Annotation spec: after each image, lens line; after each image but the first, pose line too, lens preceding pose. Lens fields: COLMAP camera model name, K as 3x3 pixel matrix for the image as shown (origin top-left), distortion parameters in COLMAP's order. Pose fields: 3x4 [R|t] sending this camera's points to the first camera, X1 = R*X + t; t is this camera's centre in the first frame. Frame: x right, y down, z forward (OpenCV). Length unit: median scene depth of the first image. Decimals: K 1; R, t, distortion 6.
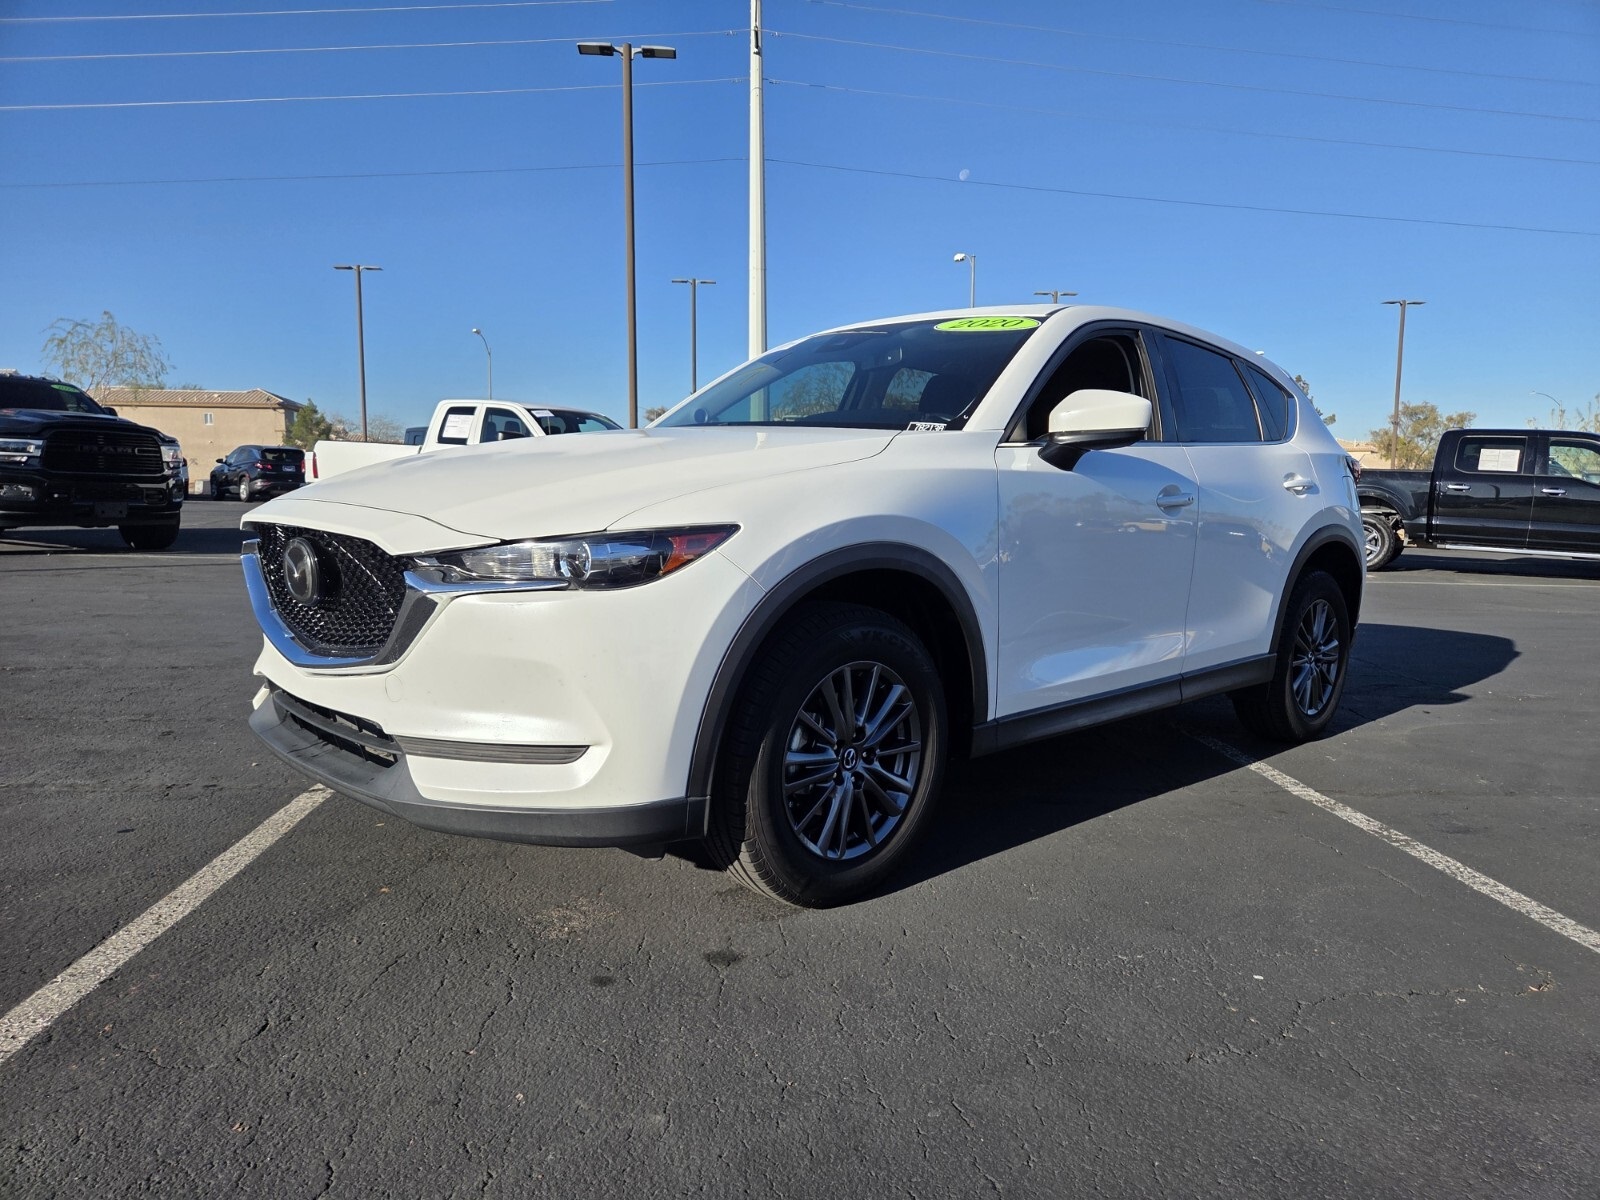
lens RADIAL K [[1114.8, 0, 800.0], [0, 1114.8, 600.0], [0, 0, 1]] dist [0.100747, -0.124080]
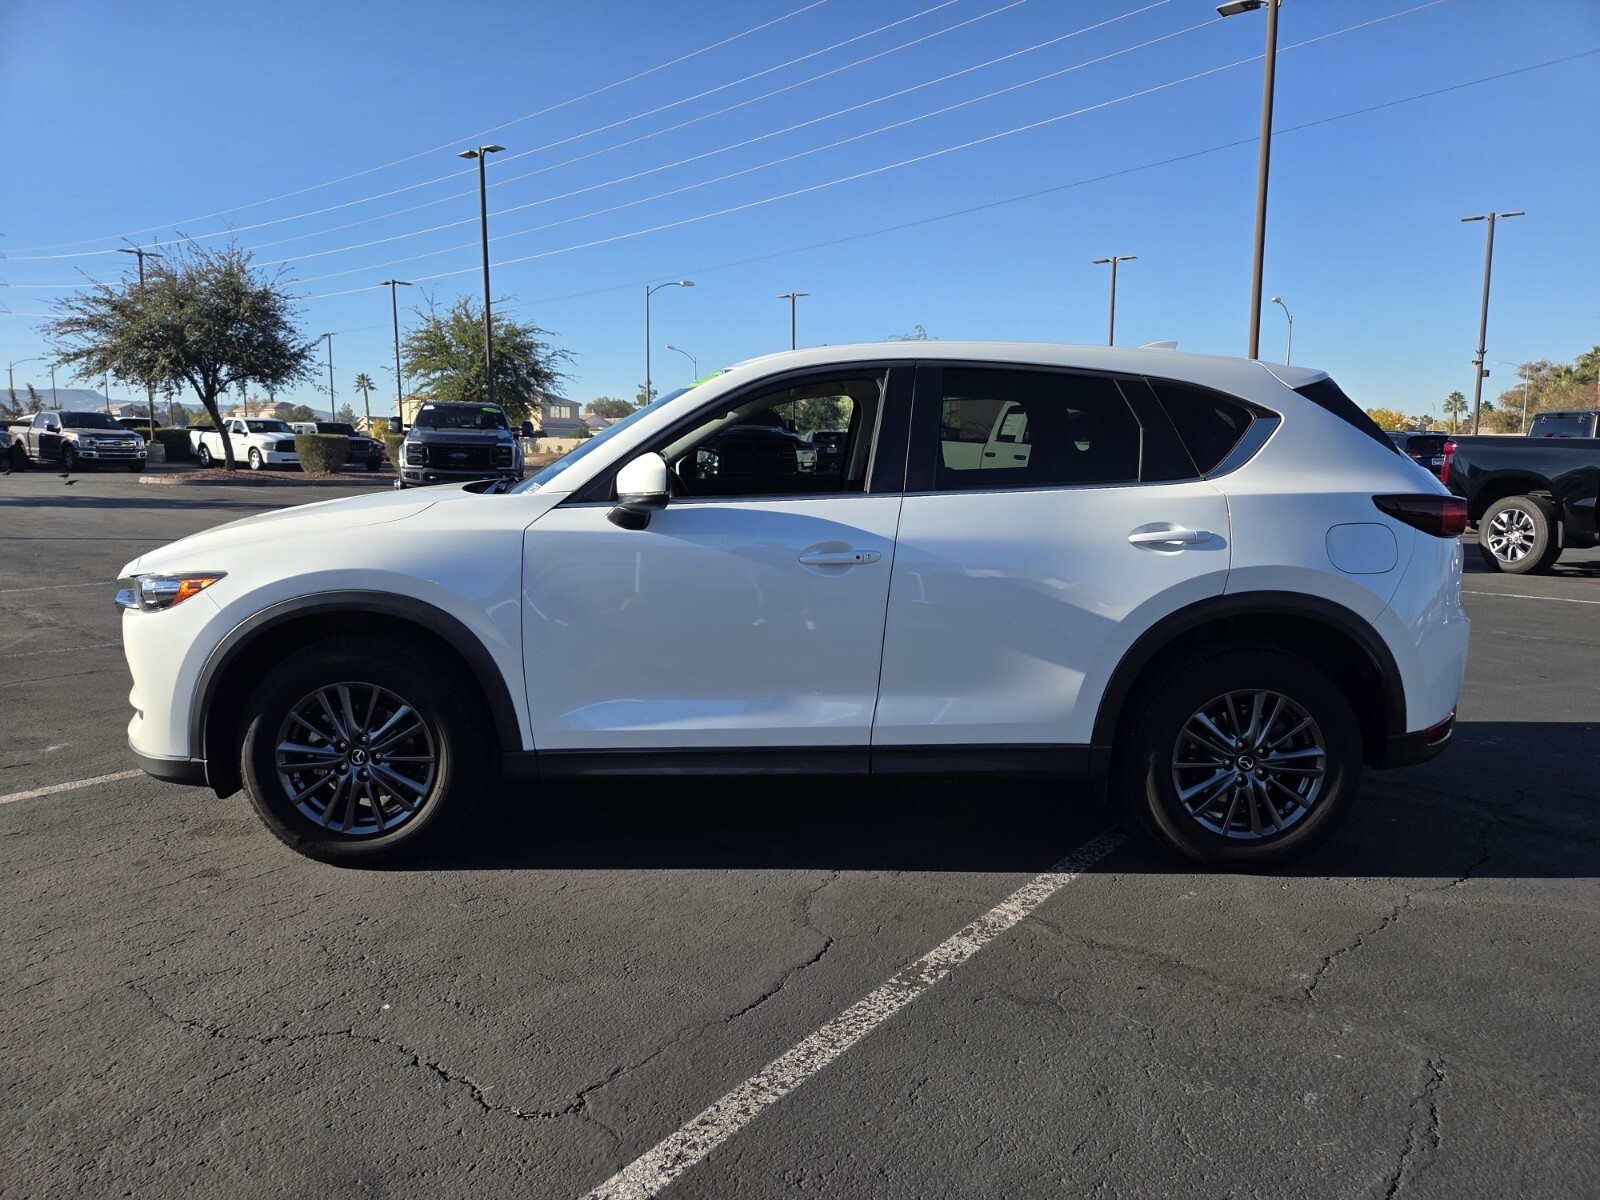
lens RADIAL K [[1114.8, 0, 800.0], [0, 1114.8, 600.0], [0, 0, 1]] dist [0.100747, -0.124080]
pose [[0.712825, 0.080293, -0.696730, 0.896772], [-0.061113, 0.996757, 0.052344, -0.093770], [0.698674, 0.005267, 0.715421, 0.300015]]
